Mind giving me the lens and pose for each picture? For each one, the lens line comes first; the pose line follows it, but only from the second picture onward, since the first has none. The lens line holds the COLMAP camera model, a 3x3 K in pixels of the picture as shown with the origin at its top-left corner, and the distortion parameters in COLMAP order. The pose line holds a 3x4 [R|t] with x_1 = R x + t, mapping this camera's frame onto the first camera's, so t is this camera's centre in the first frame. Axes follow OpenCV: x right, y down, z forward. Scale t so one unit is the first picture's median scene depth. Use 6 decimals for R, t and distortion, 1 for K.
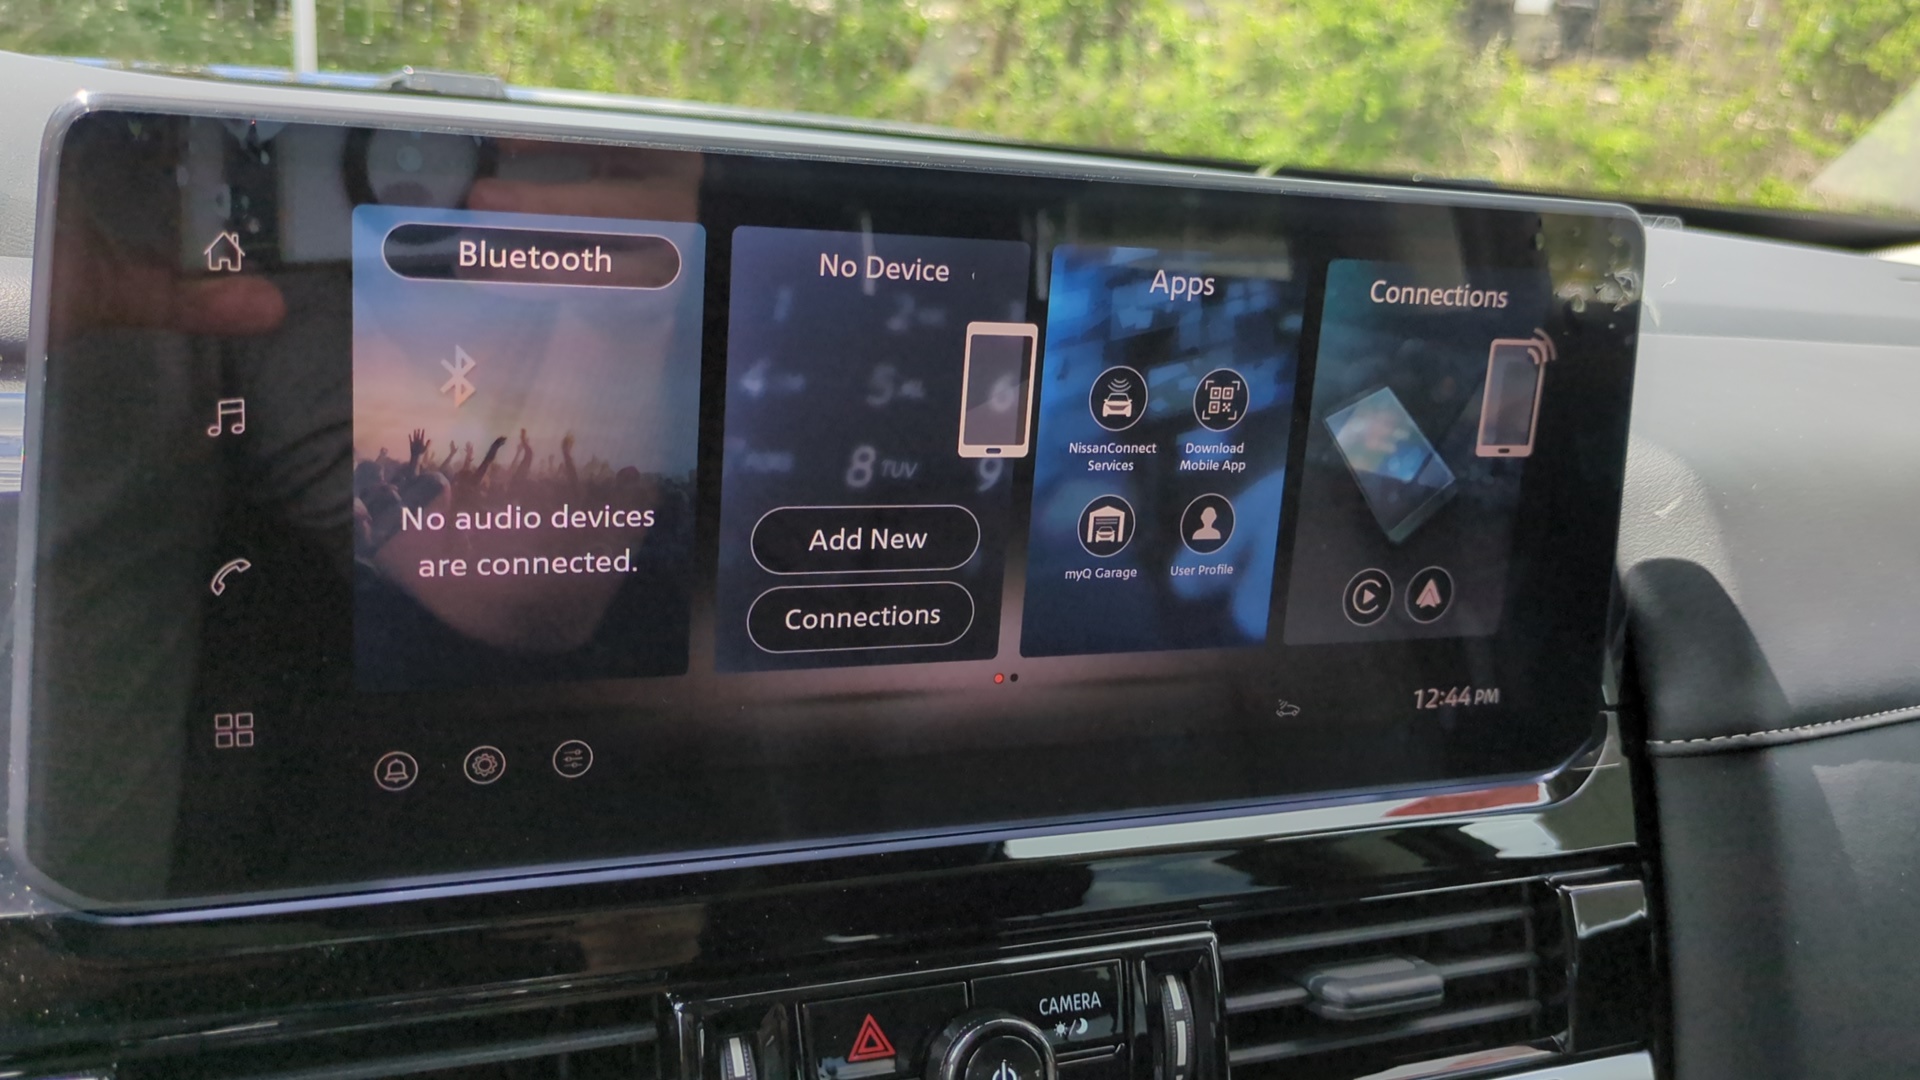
lens RADIAL K [[1578.0, 0, 964.1], [0, 1578.0, 534.8], [0, 0, 1]] dist [0.032669, -0.049991]
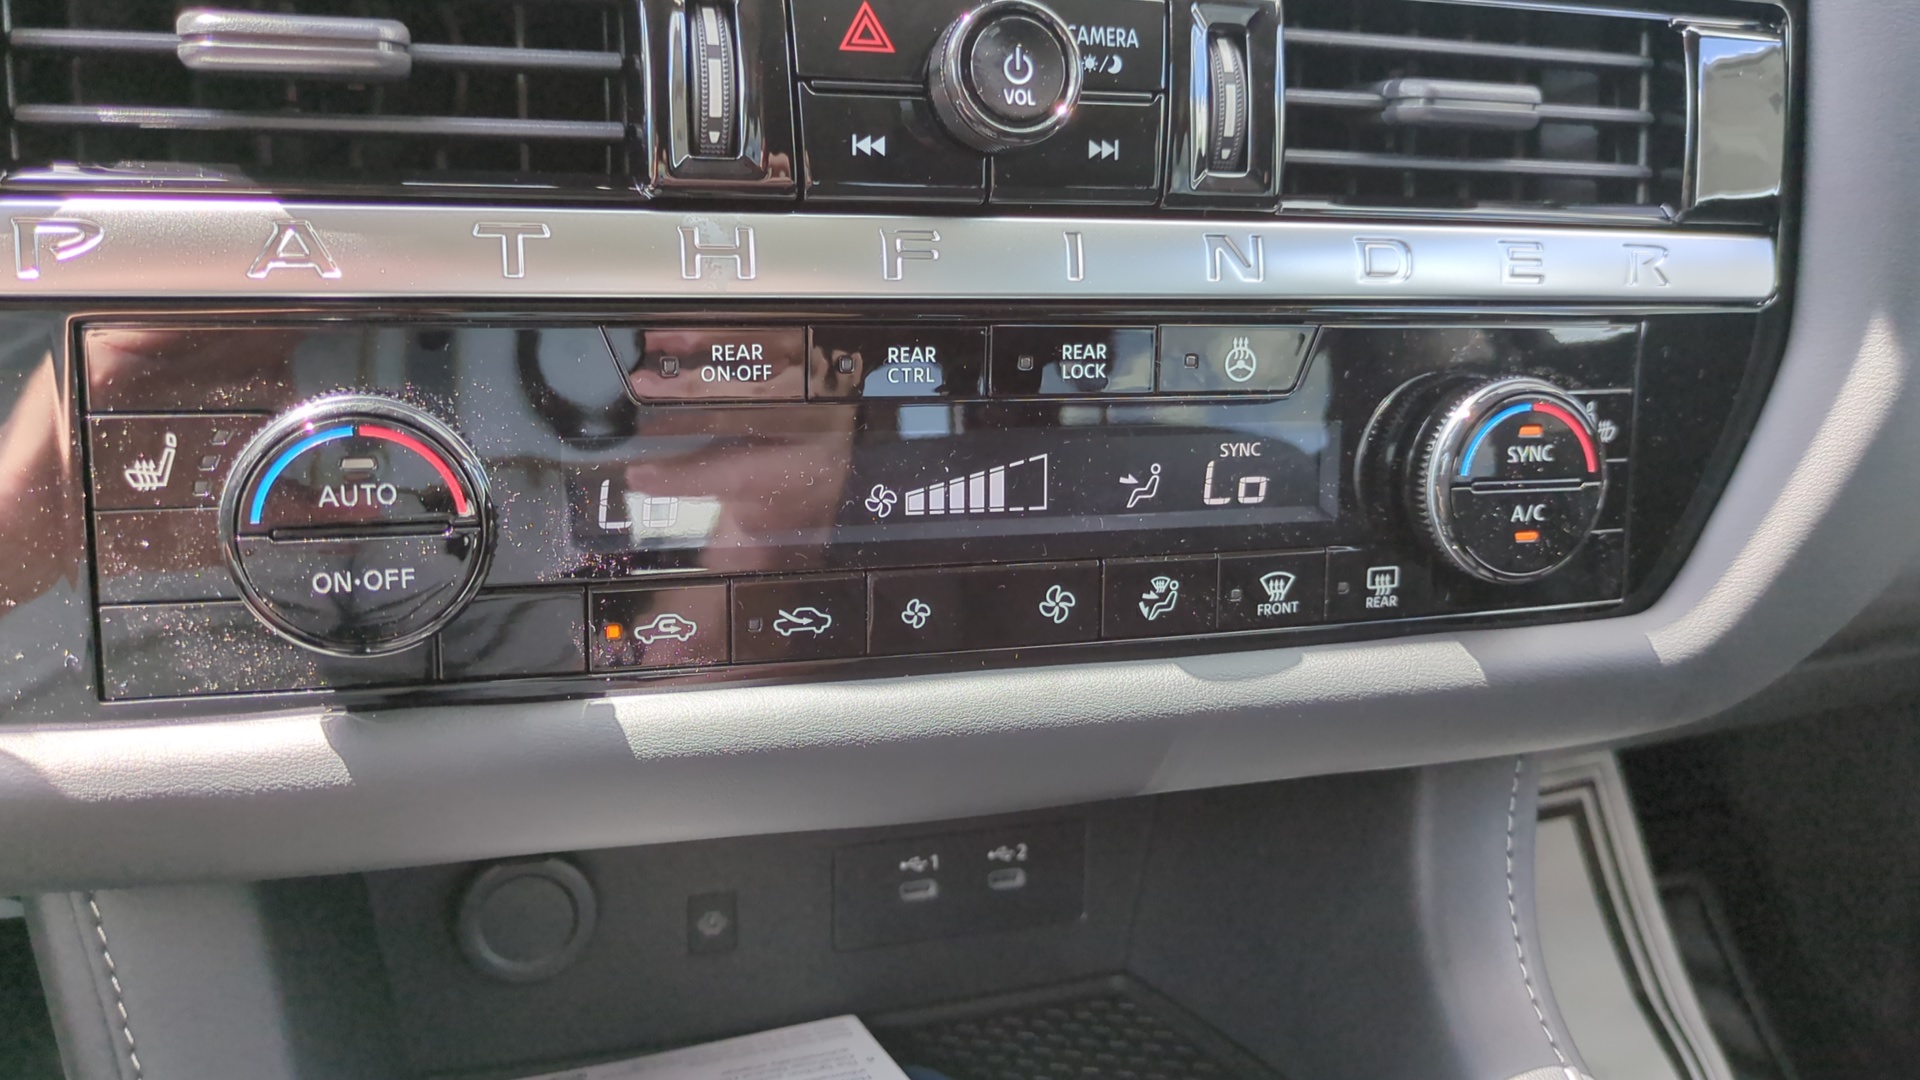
lens RADIAL K [[1578.0, 0, 970.8], [0, 1578.0, 529.4], [0, 0, 1]] dist [0.032669, -0.049991]
pose [[0.997829, 0.037760, -0.053964, 0.051011], [-0.028811, 0.987033, 0.157913, 0.418940], [0.059227, -0.156016, 0.985977, 0.098126]]
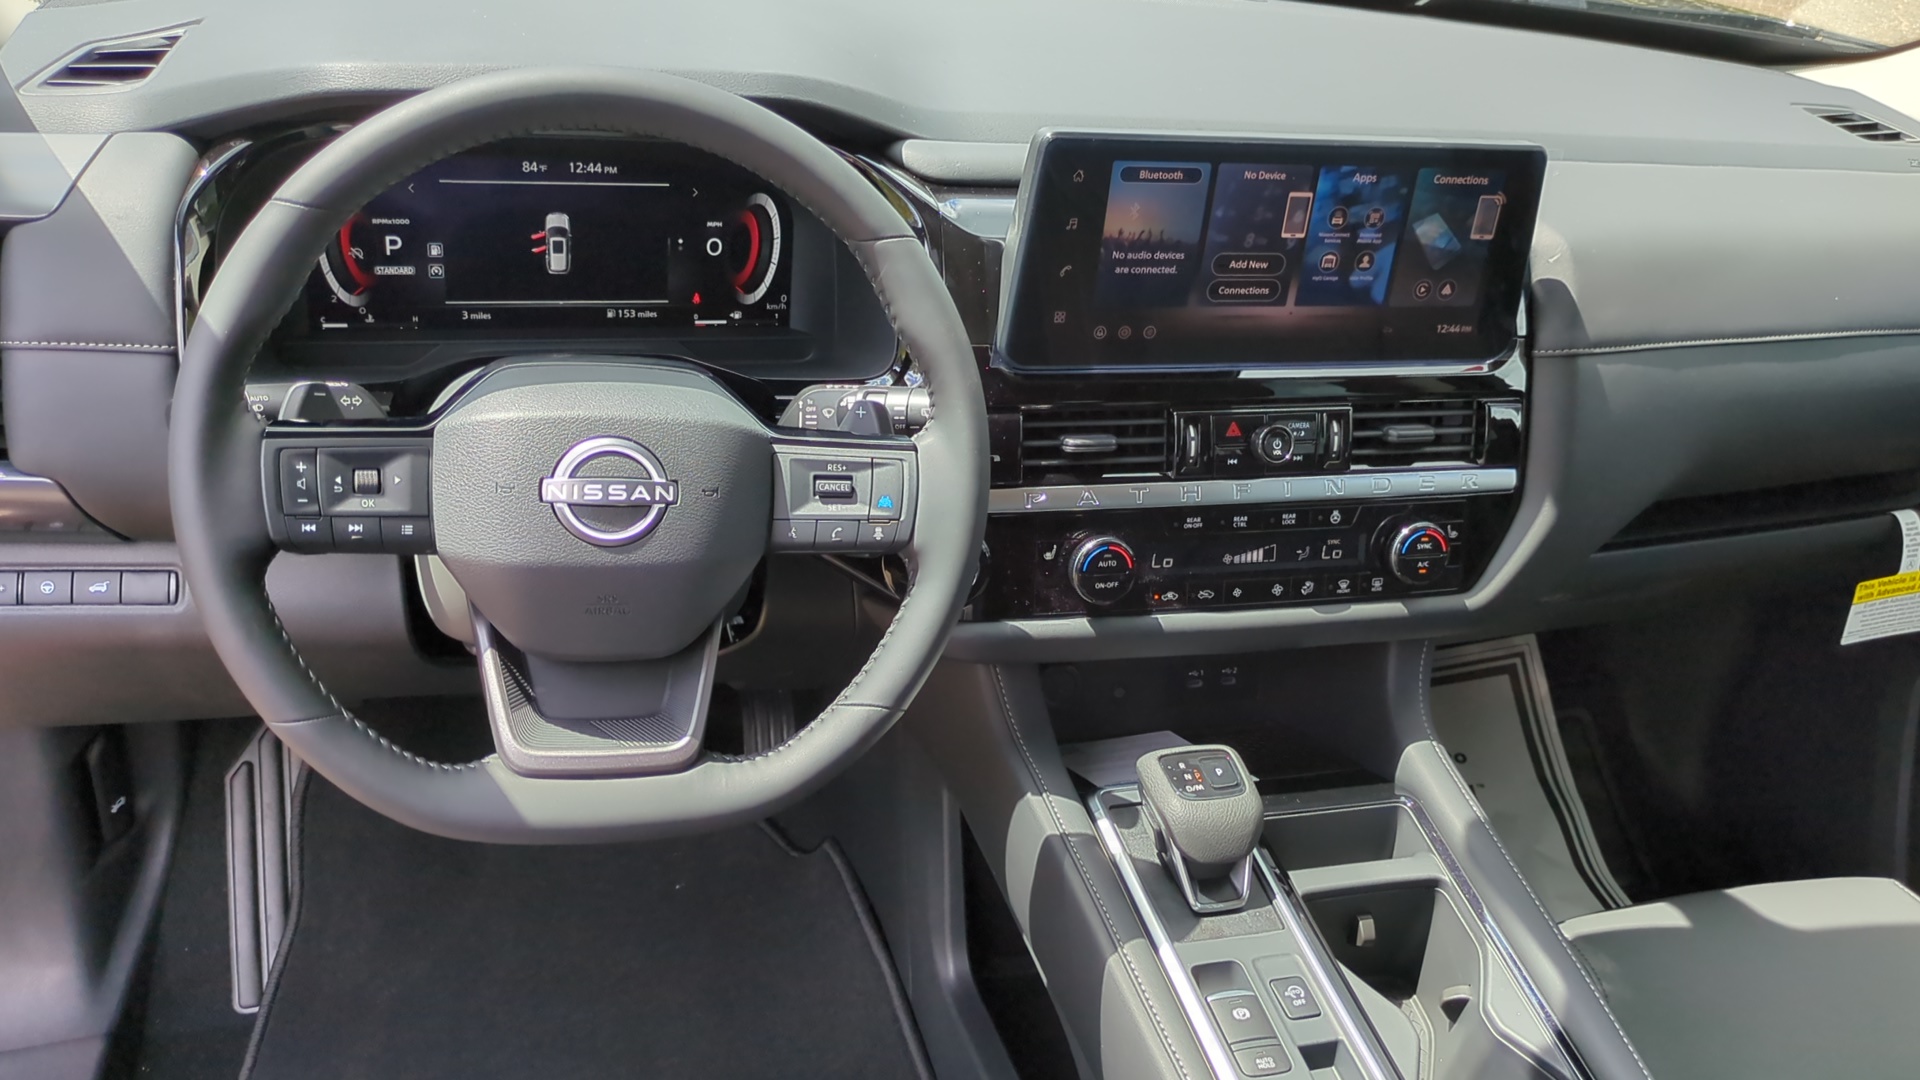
lens RADIAL K [[1578.0, 0, 975.0], [0, 1578.0, 535.0], [0, 0, 1]] dist [0.032669, -0.049991]
pose [[0.994317, 0.069511, -0.080635, -0.275136], [-0.047665, 0.967935, 0.246639, -0.197772], [0.095193, -0.241394, 0.965747, -1.901354]]
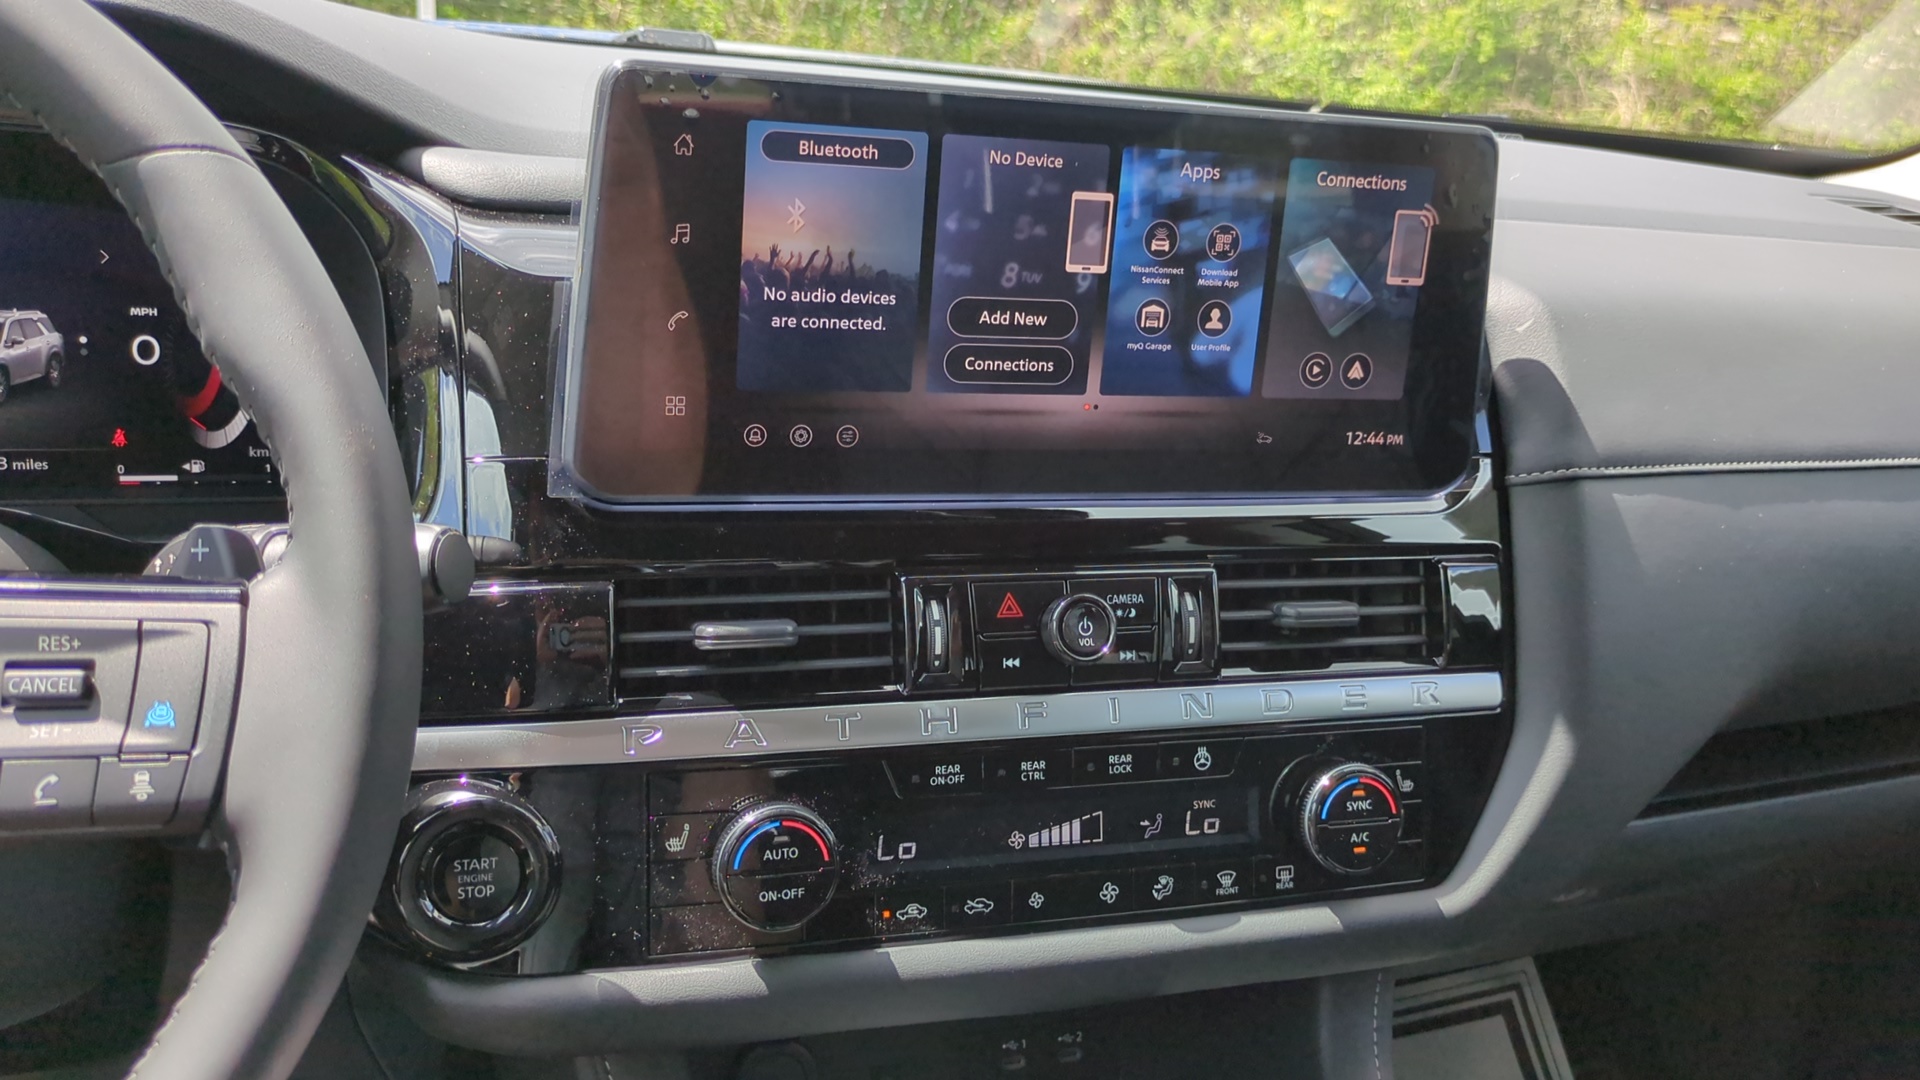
lens RADIAL K [[1578.0, 0, 974.1], [0, 1578.0, 543.8], [0, 0, 1]] dist [0.032669, -0.049991]
pose [[0.998351, 0.017567, -0.054654, -0.003894], [-0.015363, 0.999062, 0.040474, 0.166960], [0.055313, -0.039567, 0.997685, -0.687387]]
